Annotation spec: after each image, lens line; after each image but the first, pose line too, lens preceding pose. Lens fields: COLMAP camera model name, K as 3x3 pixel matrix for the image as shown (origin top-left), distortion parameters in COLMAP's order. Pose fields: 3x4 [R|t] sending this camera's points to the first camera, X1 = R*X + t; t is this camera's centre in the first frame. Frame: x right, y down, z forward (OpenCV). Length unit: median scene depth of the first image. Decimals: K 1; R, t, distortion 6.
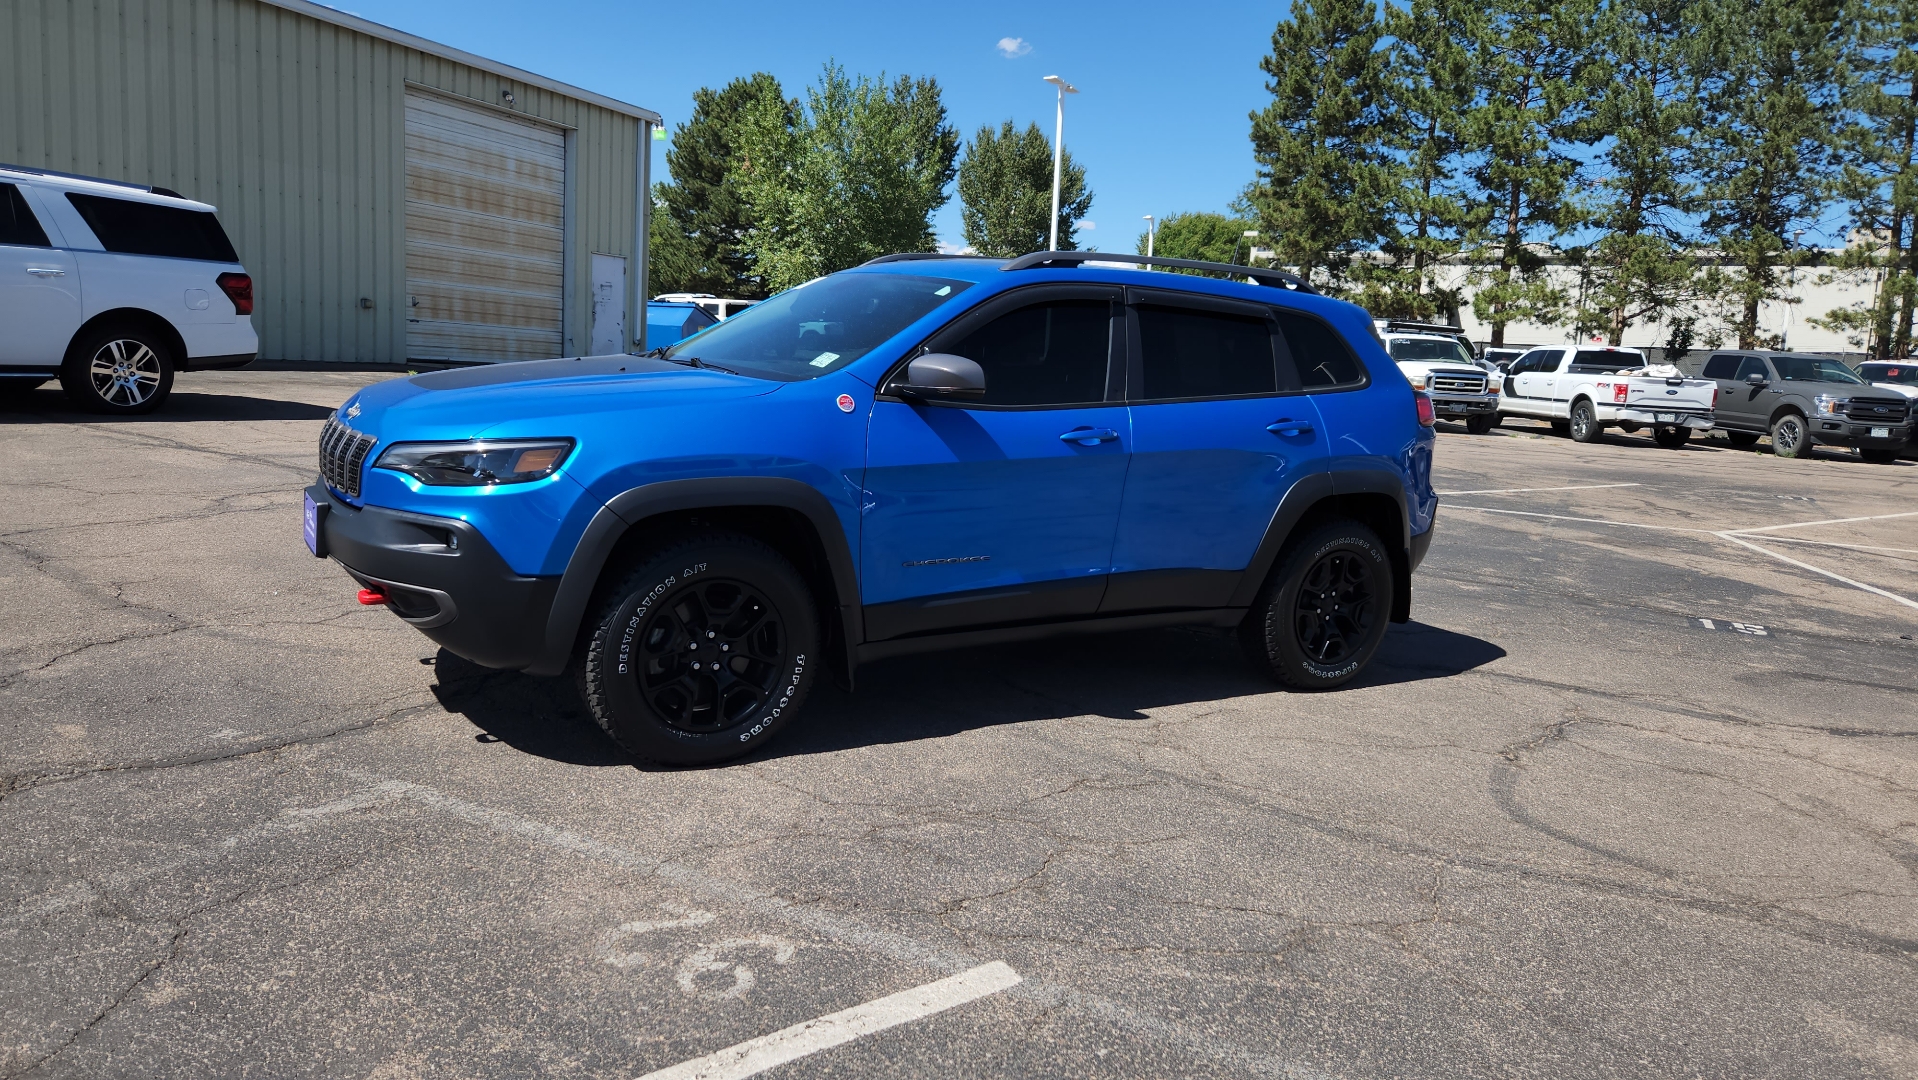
lens RADIAL K [[1282.6, 0, 936.8], [0, 1282.6, 536.7], [0, 0, 1]] dist [0.069933, -0.057964]
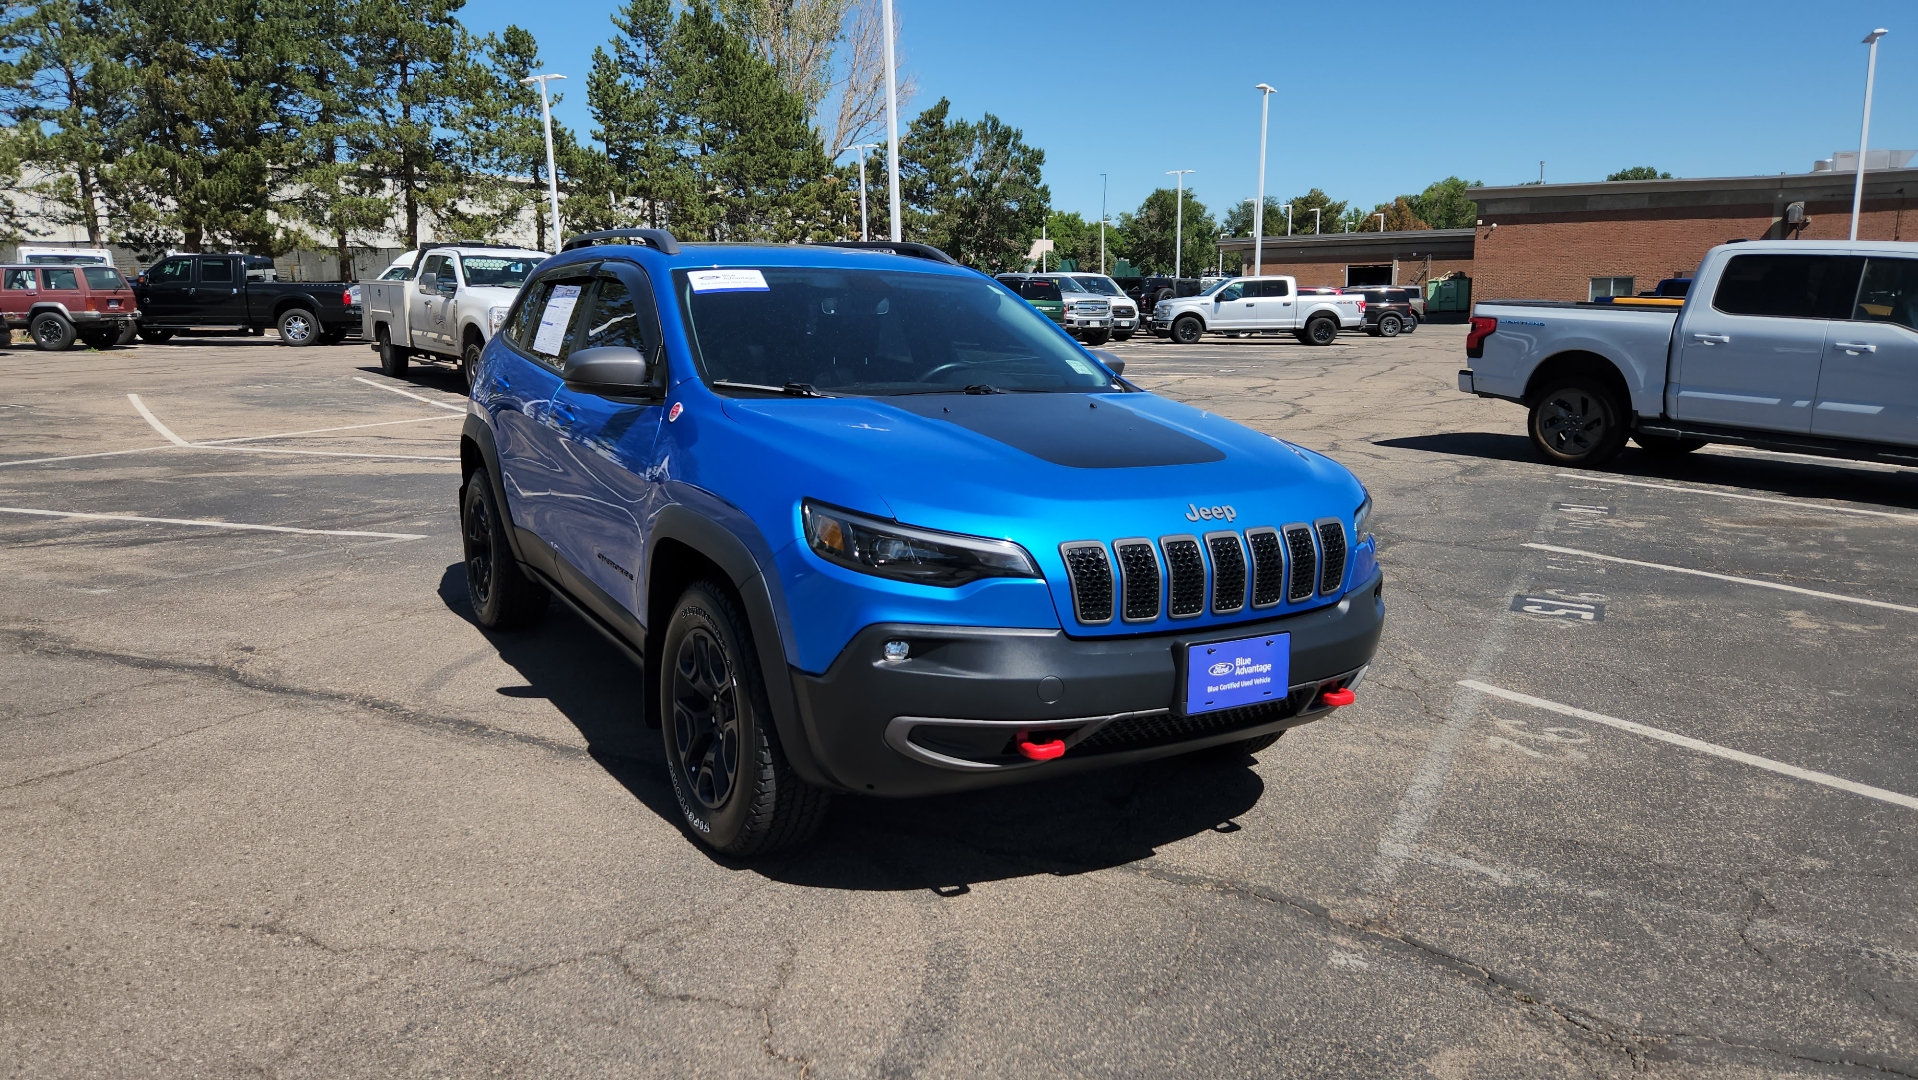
lens RADIAL K [[1282.6, 0, 913.4], [0, 1282.6, 538.1], [0, 0, 1]] dist [0.069933, -0.057964]
pose [[0.027895, -0.246020, 0.968863, -0.228626], [0.144603, 0.960039, 0.239616, -0.055366], [-0.989096, 0.133417, 0.062356, 0.220308]]
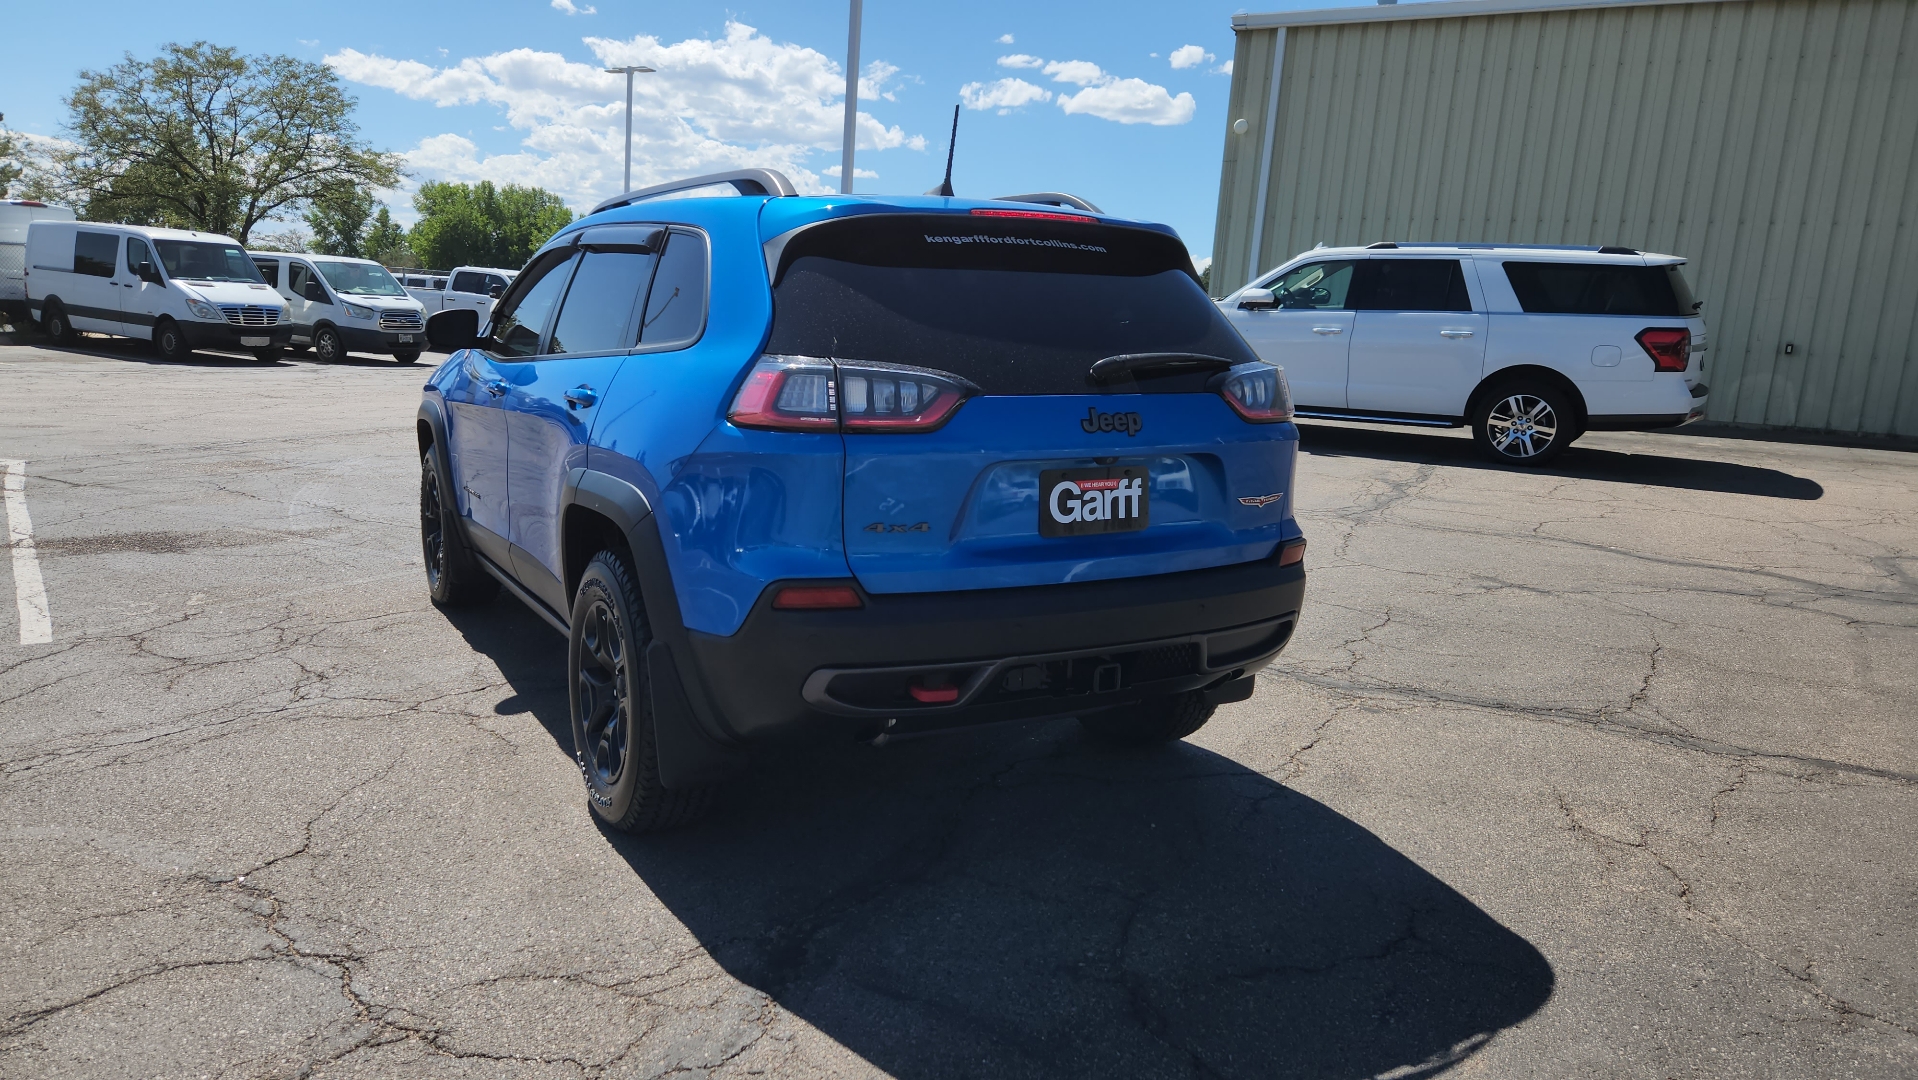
lens RADIAL K [[1282.6, 0, 931.7], [0, 1282.6, 551.7], [0, 0, 1]] dist [0.069933, -0.057964]
pose [[-0.036440, 0.113449, -0.992875, 0.234232], [-0.195405, 0.973548, 0.118412, -0.029911], [0.980045, 0.198328, -0.013307, 0.293137]]
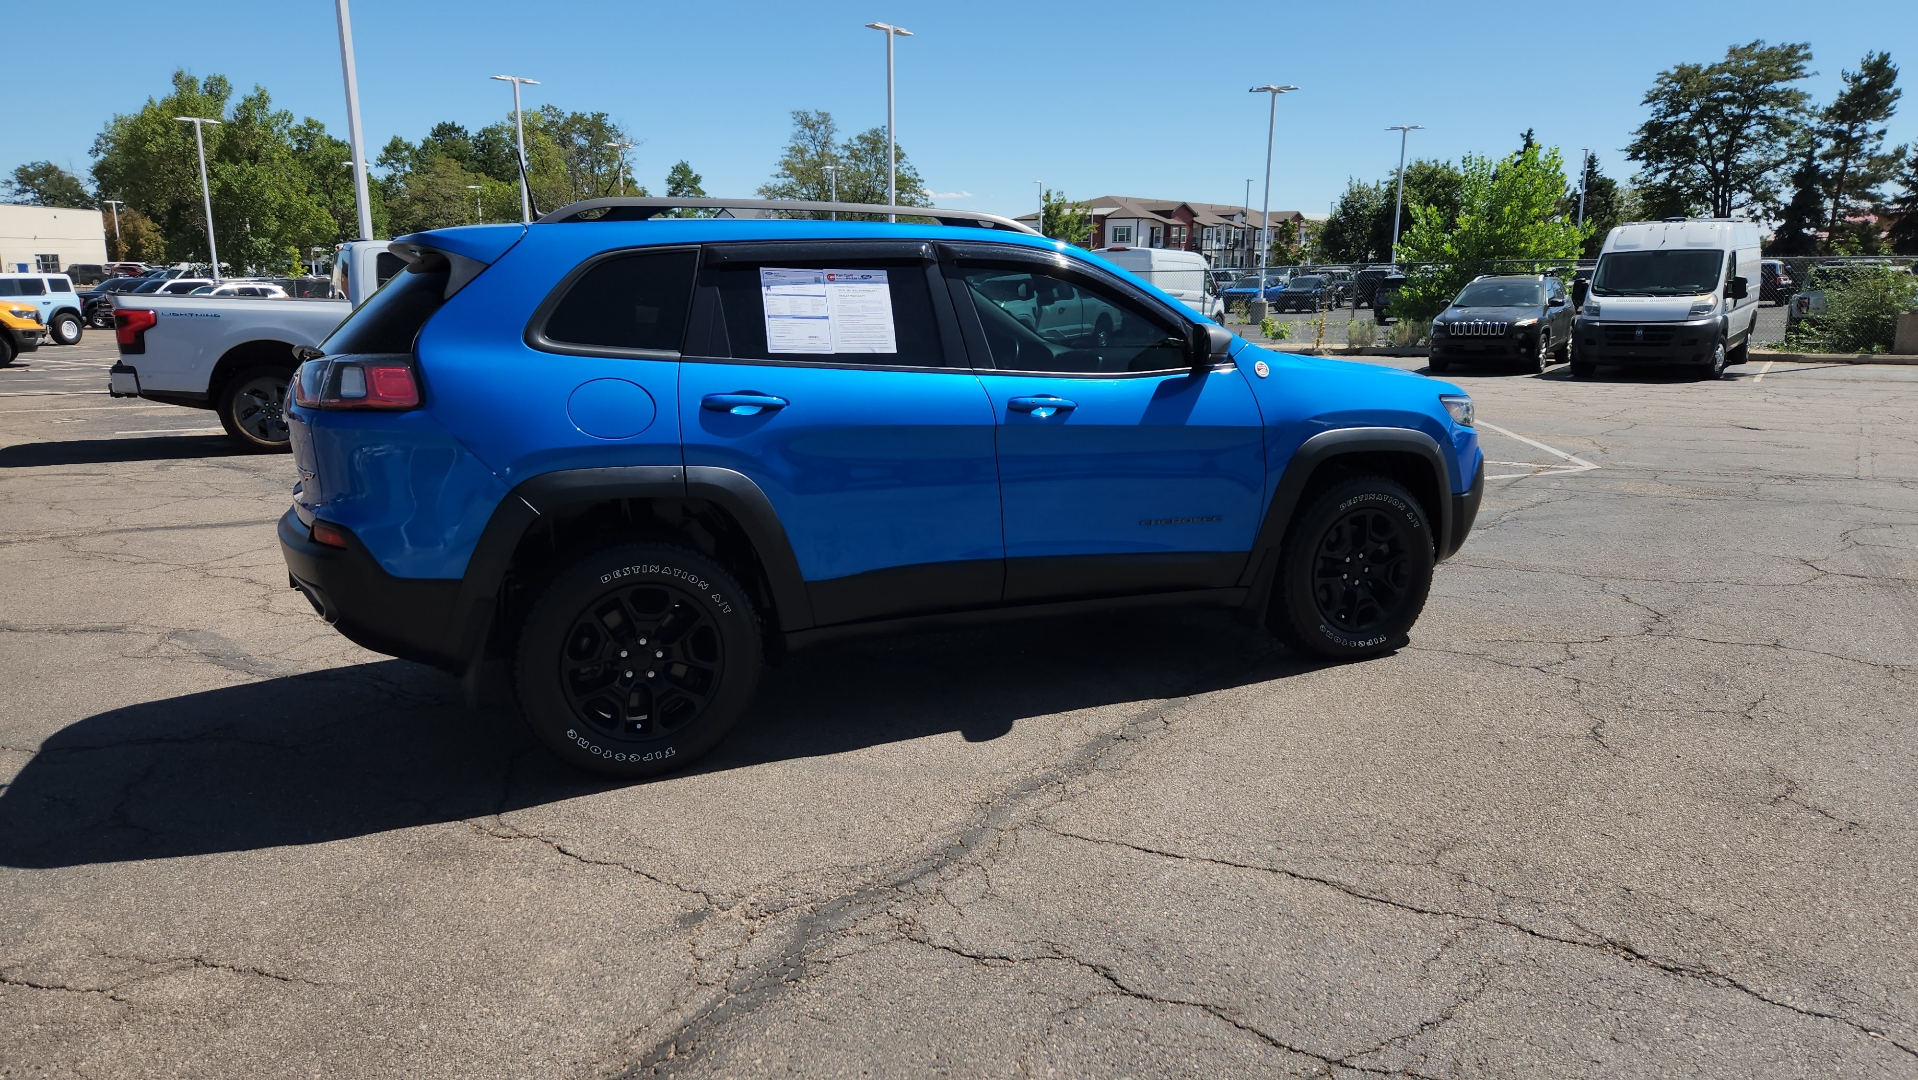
lens RADIAL K [[1282.6, 0, 936.3], [0, 1282.6, 548.3], [0, 0, 1]] dist [0.069933, -0.057964]
pose [[-0.990840, -0.079609, 0.109080, -0.026741], [-0.037373, 0.937862, 0.344990, -0.080277], [-0.129766, 0.337753, -0.932246, 0.486085]]
